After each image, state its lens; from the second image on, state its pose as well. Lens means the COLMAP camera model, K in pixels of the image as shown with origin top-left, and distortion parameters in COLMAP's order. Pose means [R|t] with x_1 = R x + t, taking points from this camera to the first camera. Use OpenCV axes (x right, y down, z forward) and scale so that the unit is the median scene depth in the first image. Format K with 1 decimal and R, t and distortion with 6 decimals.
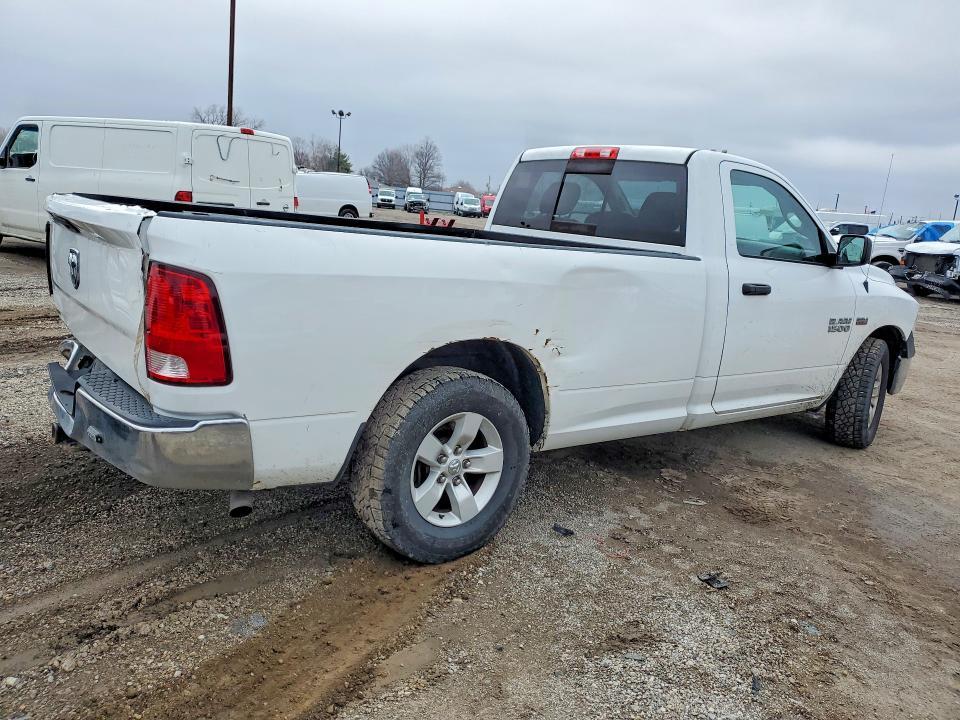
lens RADIAL K [[733.0, 0, 480.0], [0, 733.0, 360.0], [0, 0, 1]] dist [0.005507, 0.003904]
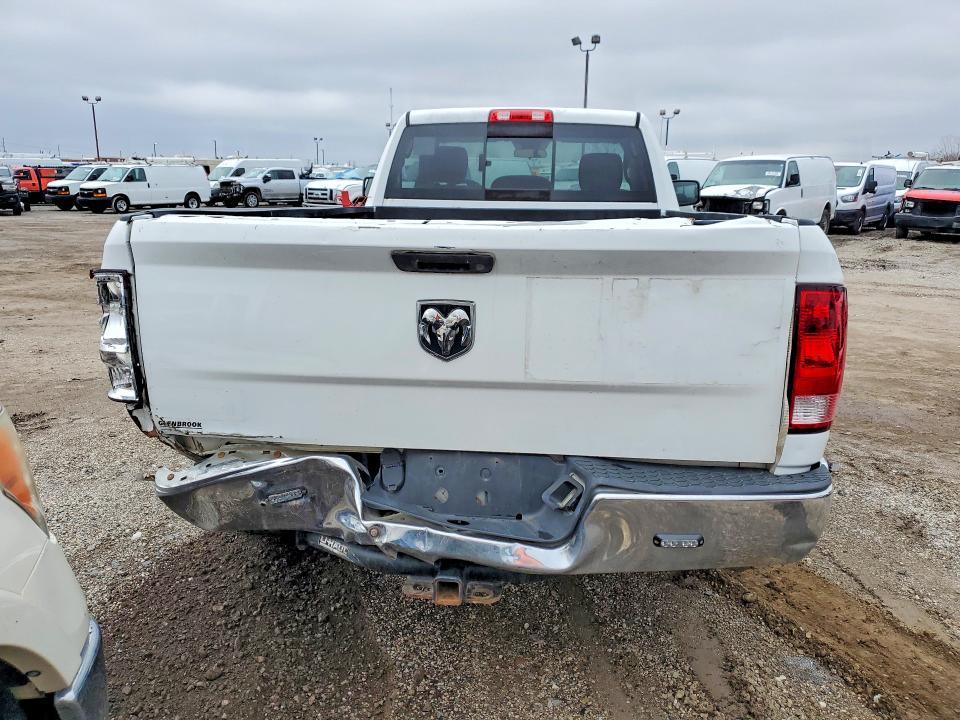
lens RADIAL K [[733.0, 0, 480.0], [0, 733.0, 360.0], [0, 0, 1]] dist [0.005507, 0.003904]
pose [[0.707111, -0.240160, 0.665070, -0.616272], [0.193519, 0.970374, 0.144655, -0.120005], [-0.680106, 0.026417, 0.732637, 0.334584]]
